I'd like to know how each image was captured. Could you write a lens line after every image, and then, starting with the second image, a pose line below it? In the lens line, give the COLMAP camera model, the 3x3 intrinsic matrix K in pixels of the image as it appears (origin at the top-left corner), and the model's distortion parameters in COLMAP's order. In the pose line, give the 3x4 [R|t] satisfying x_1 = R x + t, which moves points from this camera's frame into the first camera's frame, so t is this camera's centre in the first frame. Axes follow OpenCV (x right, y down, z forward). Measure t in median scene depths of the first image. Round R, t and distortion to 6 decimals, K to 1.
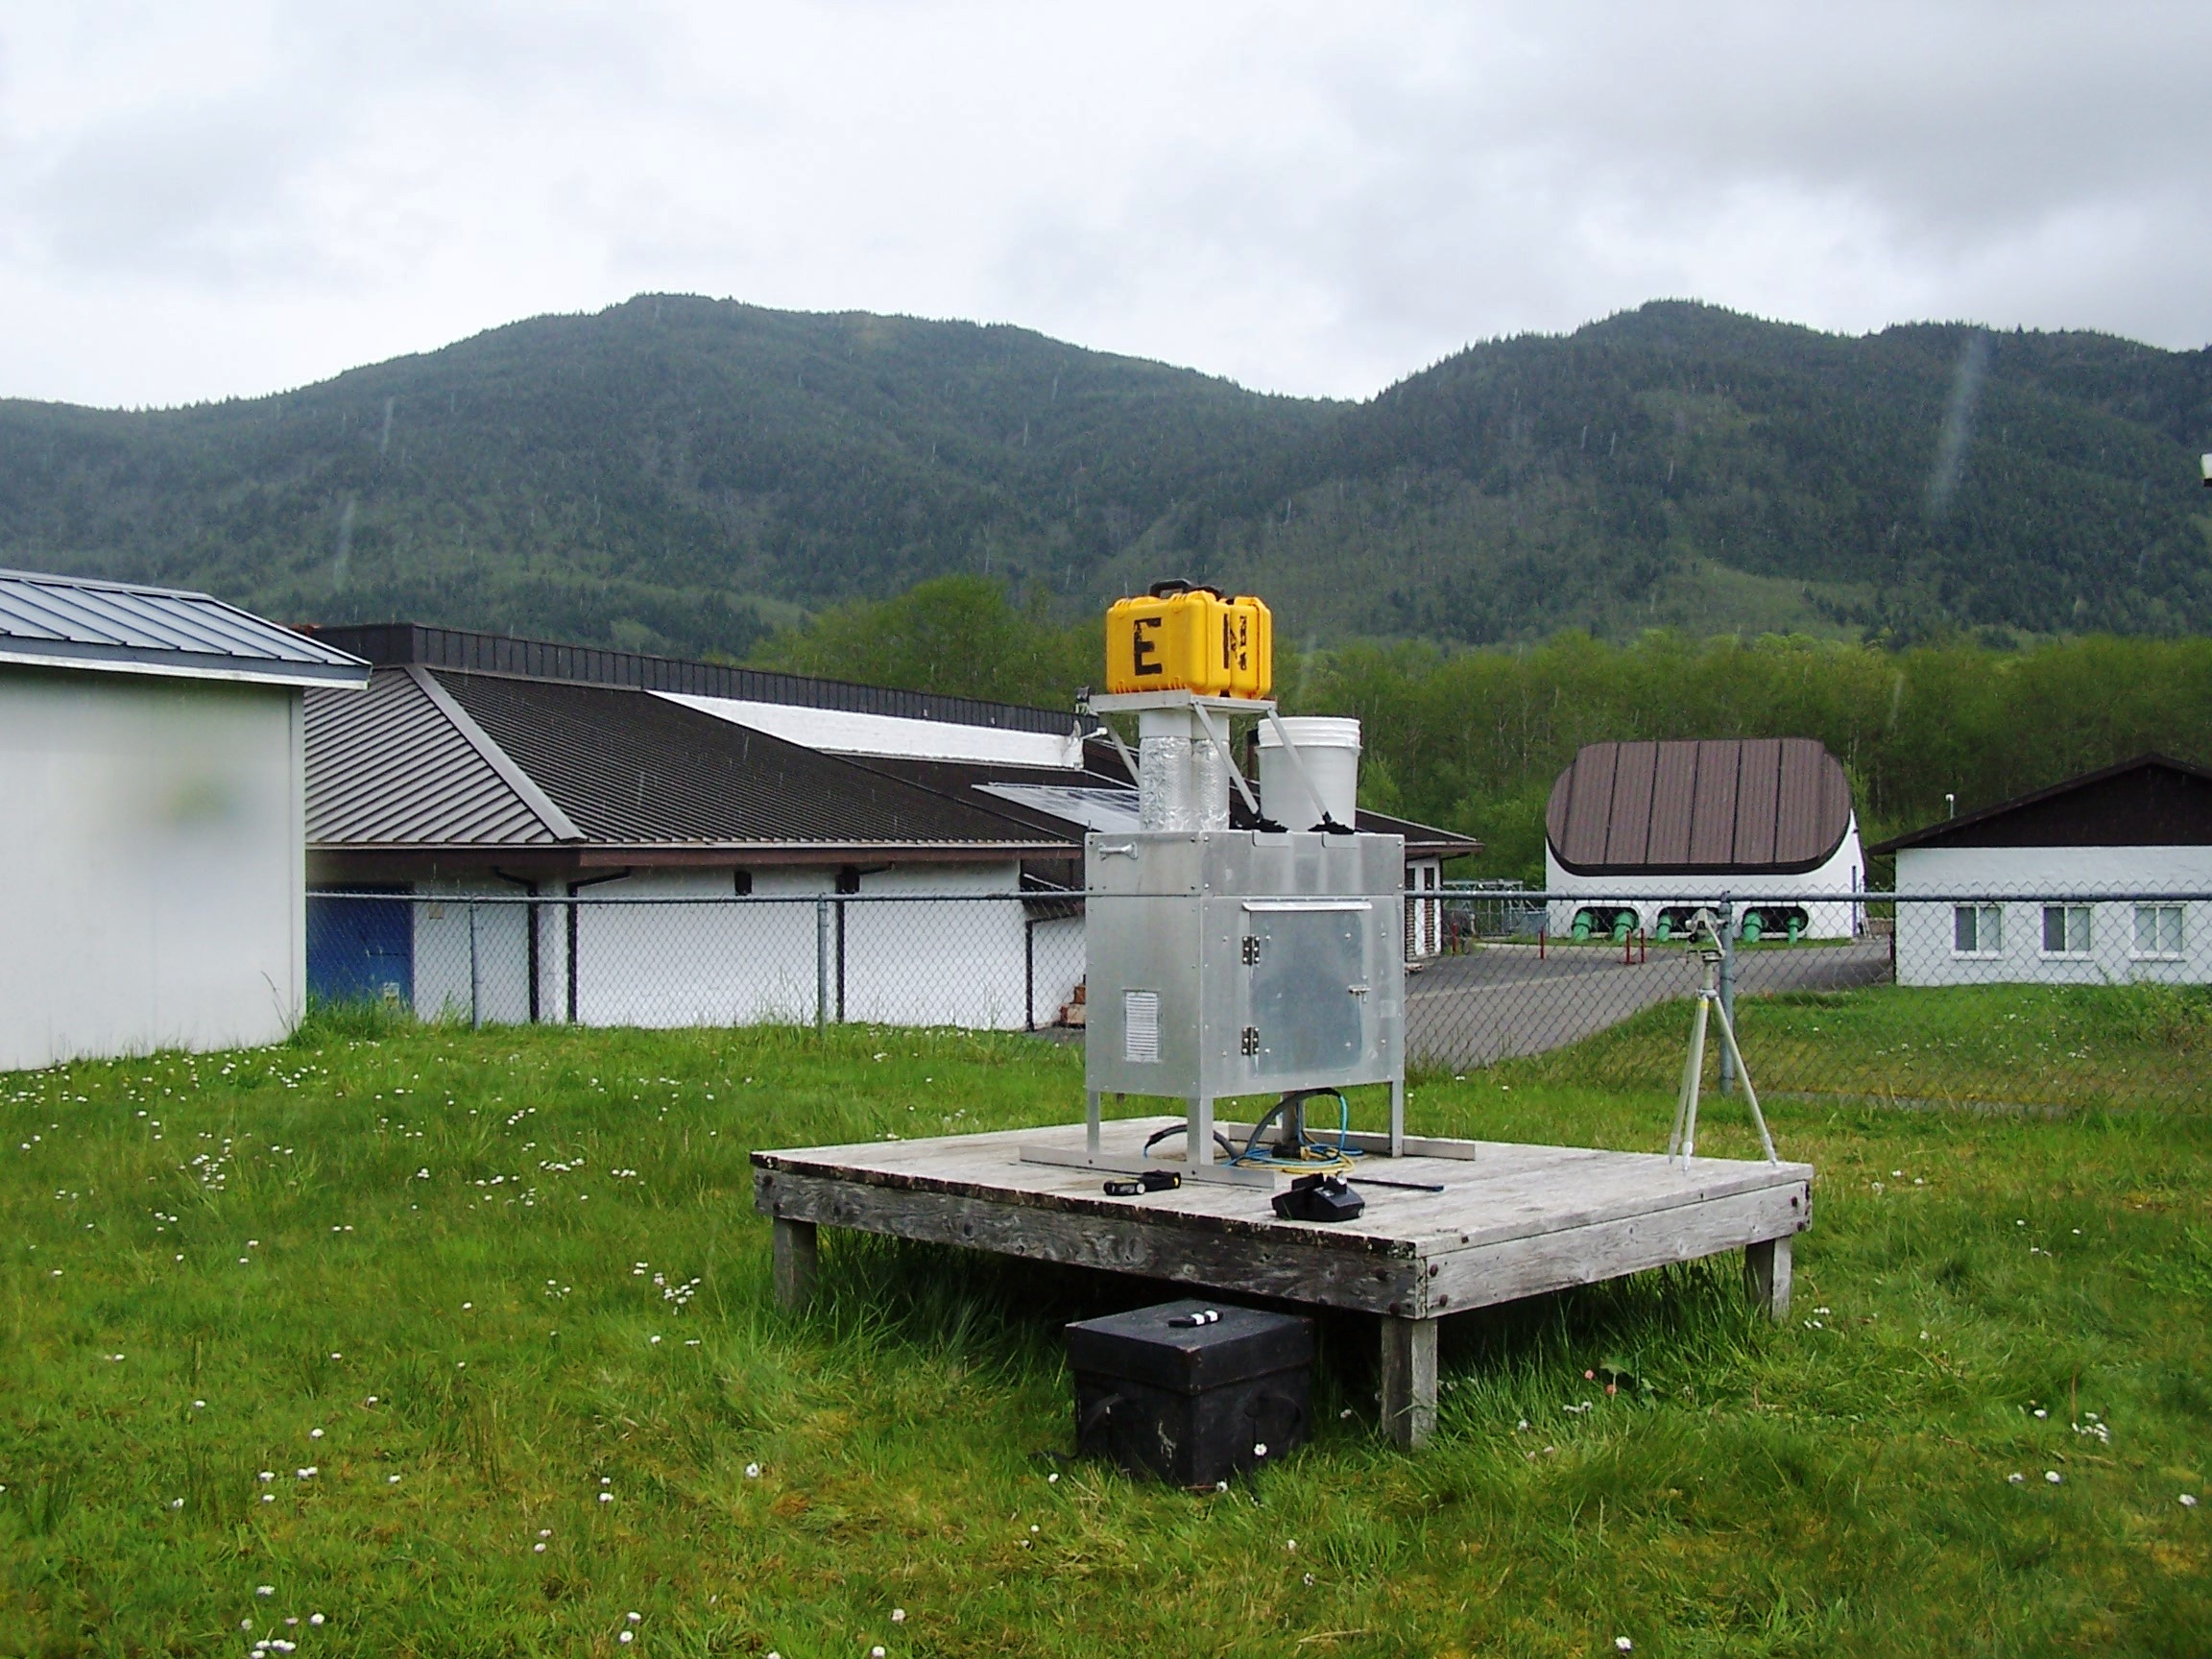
lens RADIAL K [[2442.3, 0, 1107.0], [0, 2442.3, 838.4], [0, 0, 1]] dist [-0.111966, 0.000000]
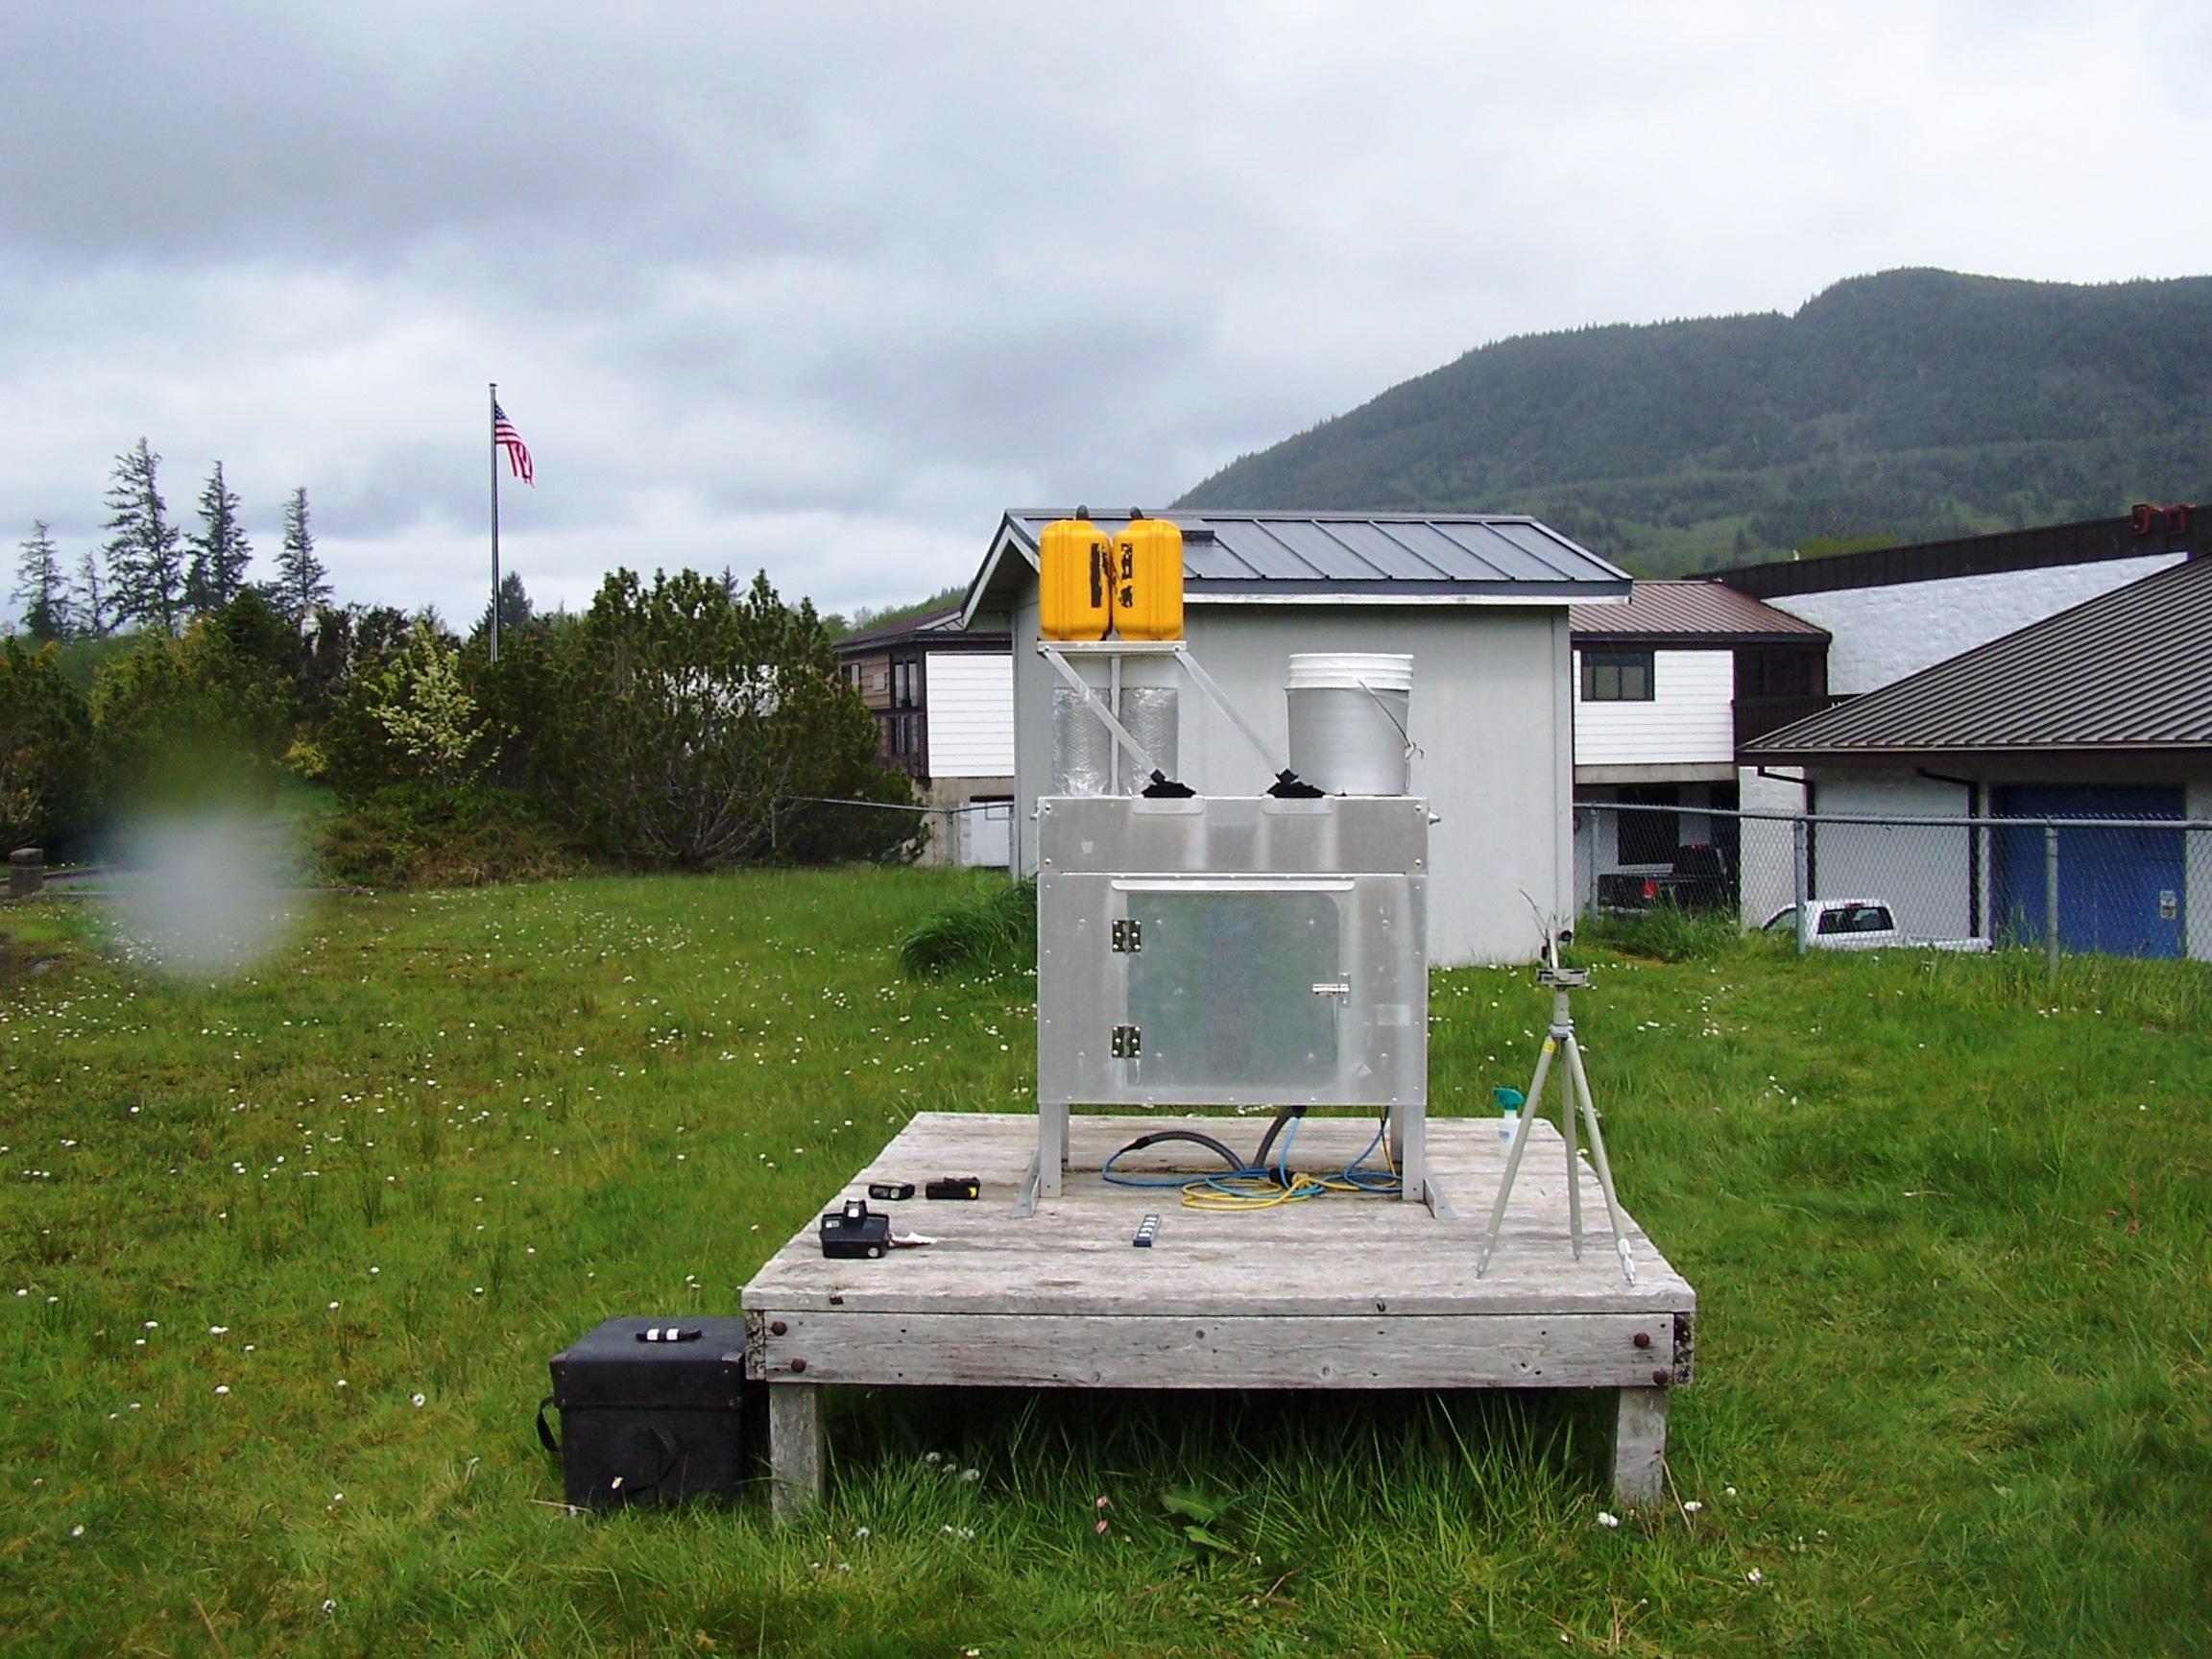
lens RADIAL K [[2442.3, 0, 1069.6], [0, 2442.3, 798.9], [0, 0, 1]] dist [-0.111966, 0.000000]
pose [[0.649645, 0.008644, -0.760189, 0.712229], [0.014607, 0.999609, 0.023850, -0.023217], [0.760097, -0.026598, 0.649265, 0.441784]]
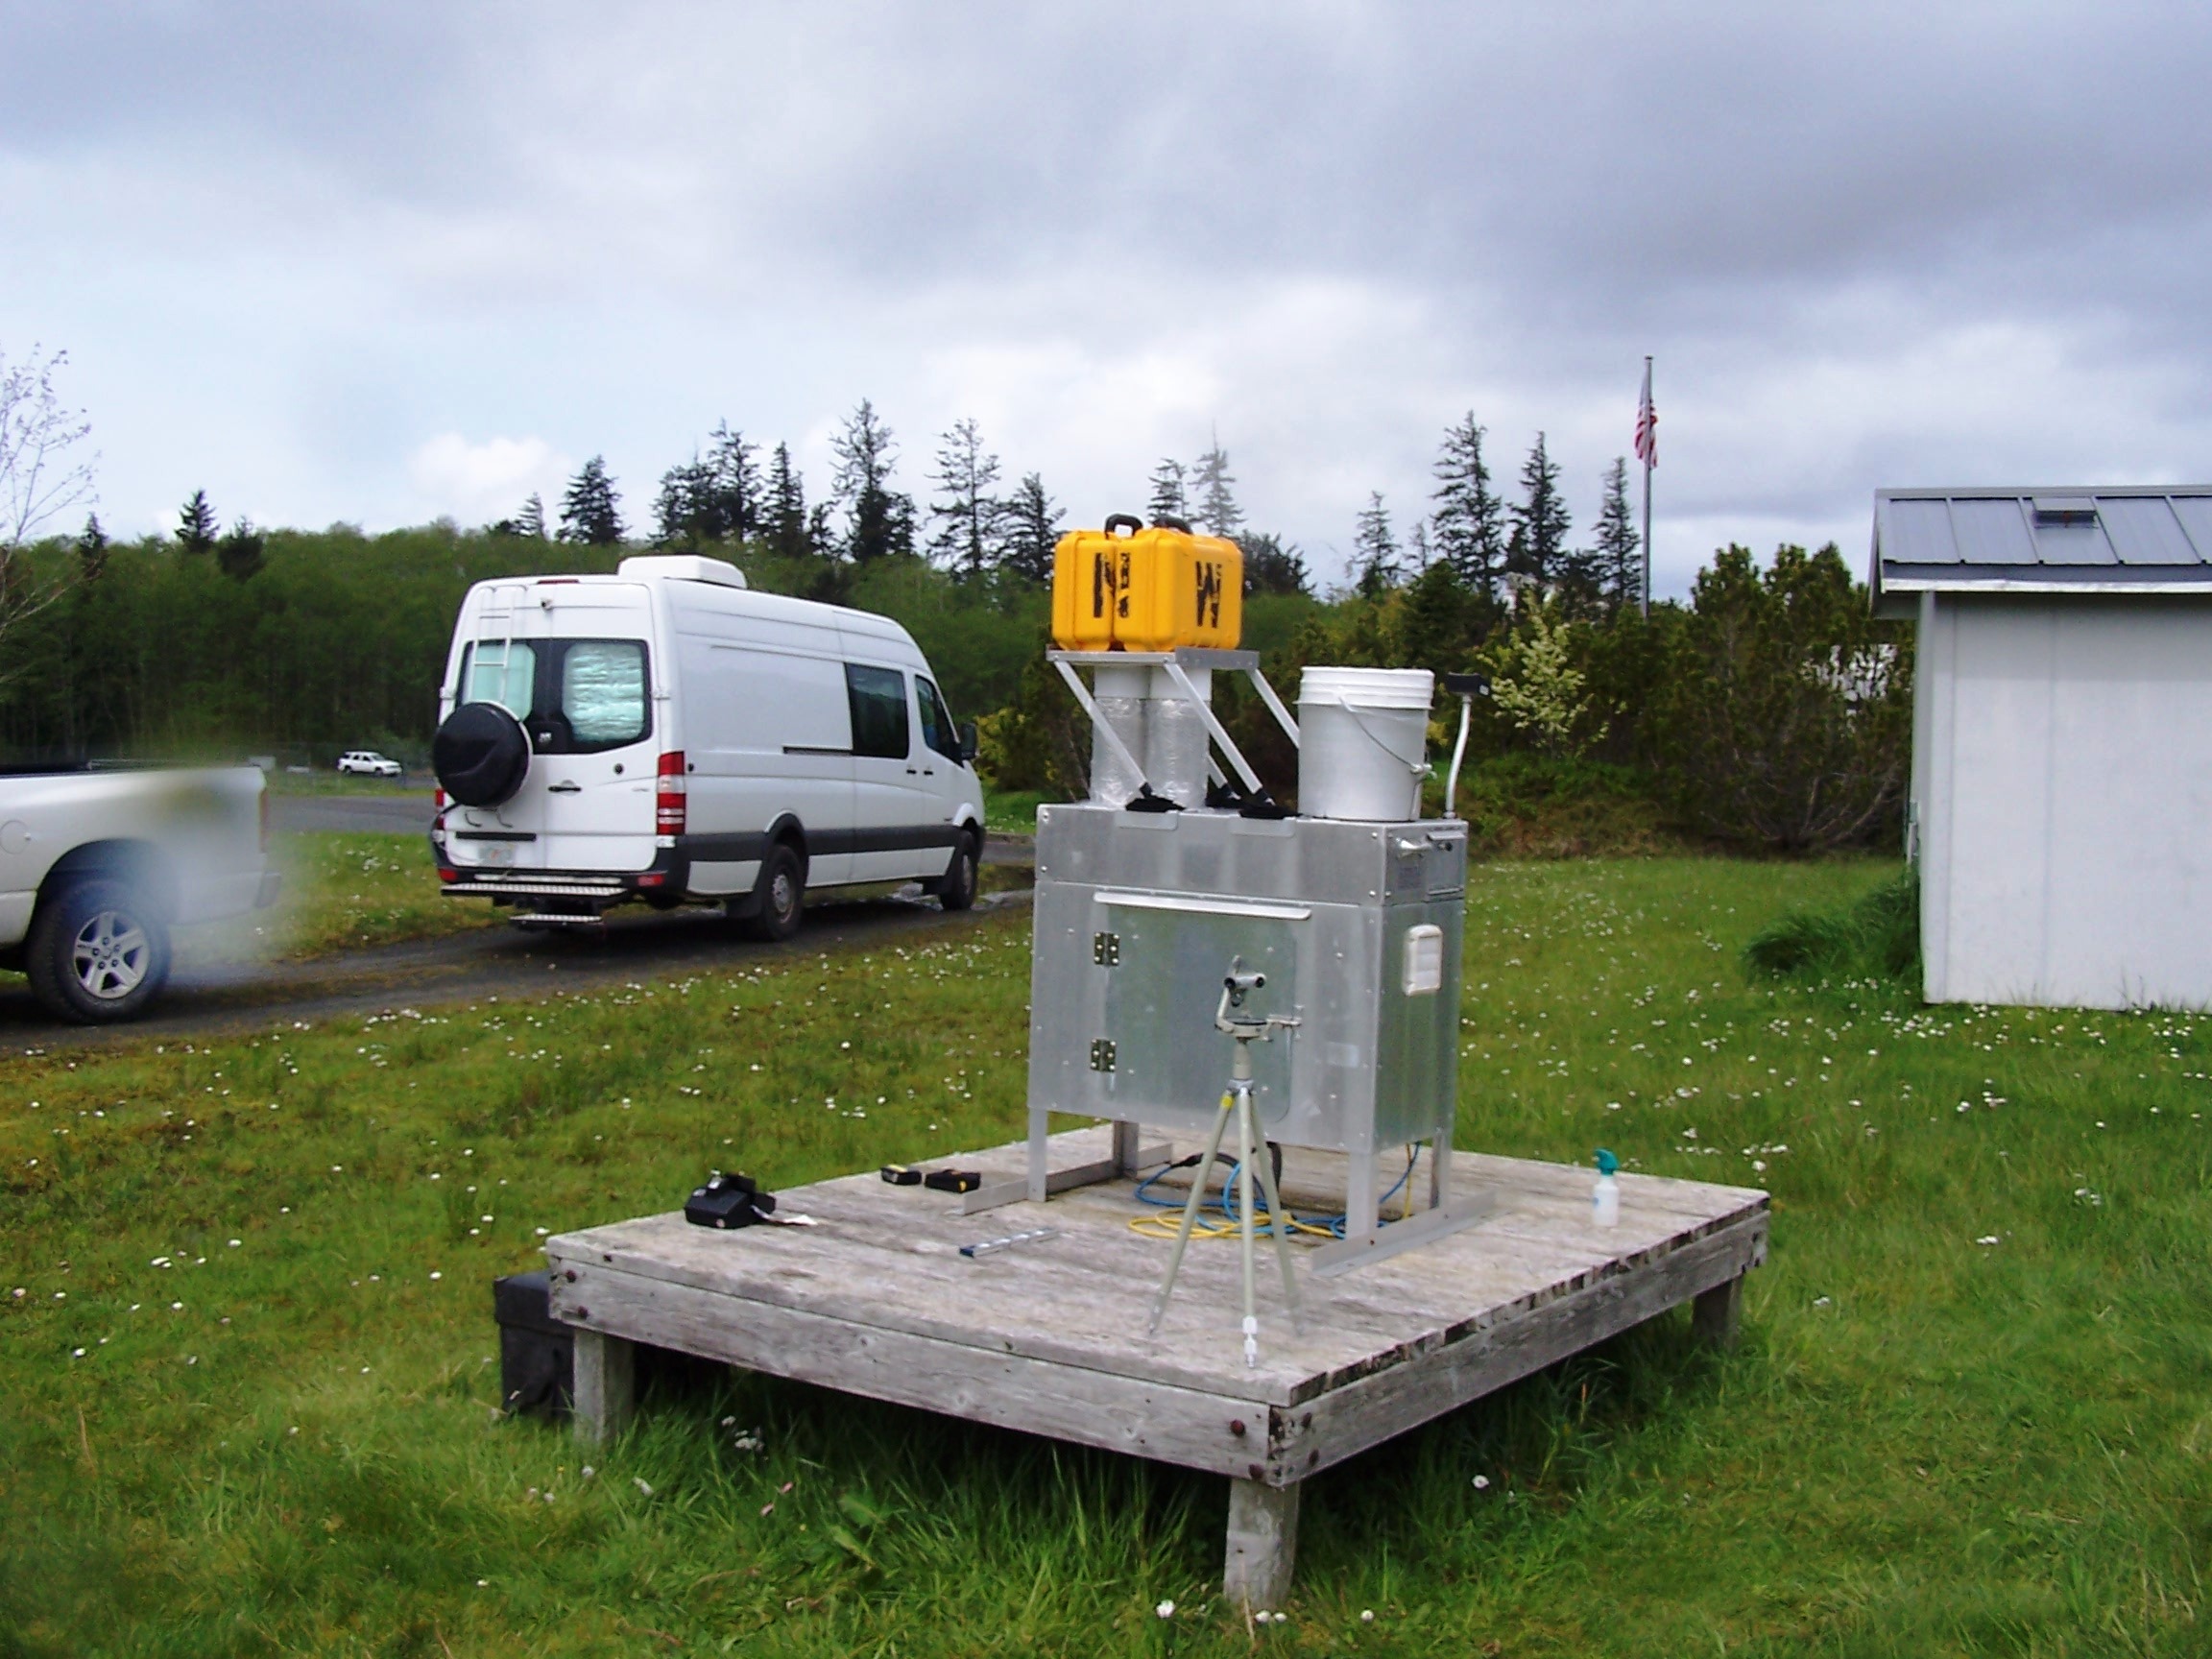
lens RADIAL K [[2442.3, 0, 1030.6], [0, 2442.3, 797.6], [0, 0, 1]] dist [-0.111966, 0.000000]
pose [[0.158754, 0.037395, -0.986610, 0.911428], [-0.013554, 0.999271, 0.035694, -0.037407], [0.987225, 0.007706, 0.159145, 0.858975]]
